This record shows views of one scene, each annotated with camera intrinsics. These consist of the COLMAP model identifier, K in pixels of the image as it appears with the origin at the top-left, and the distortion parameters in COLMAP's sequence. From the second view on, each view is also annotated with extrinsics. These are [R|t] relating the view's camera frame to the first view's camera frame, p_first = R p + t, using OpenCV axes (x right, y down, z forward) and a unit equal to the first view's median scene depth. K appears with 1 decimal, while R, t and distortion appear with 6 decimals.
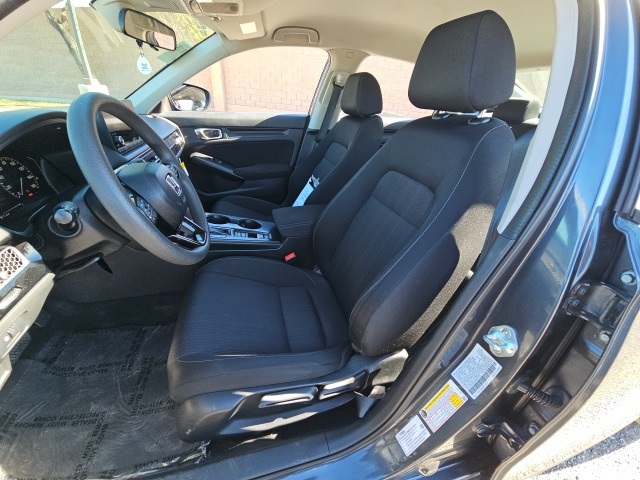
lens RADIAL K [[256.4, 0, 320.5], [0, 256.4, 241.8], [0, 0, 1]] dist [-0.000066, -0.000241]
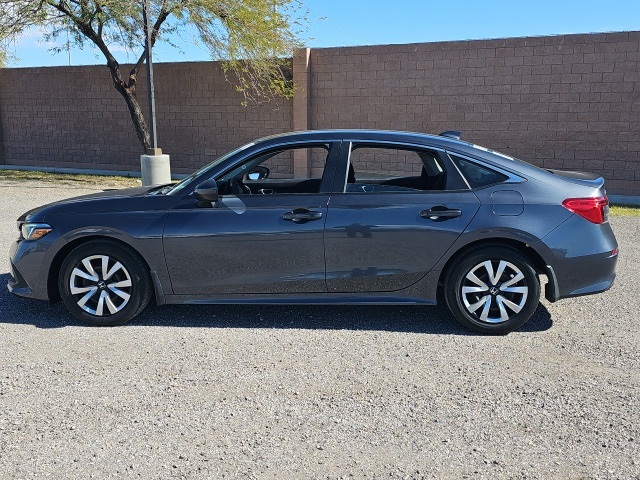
lens RADIAL K [[505.9, 0, 320.4], [0, 505.9, 238.9], [0, 0, 1]] dist [-0.004410, 0.000458]
pose [[0.957482, 0.019646, -0.287823, 0.907486], [-0.117419, 0.937842, -0.326596, 0.950293], [0.263516, 0.346506, 0.900274, -1.867368]]
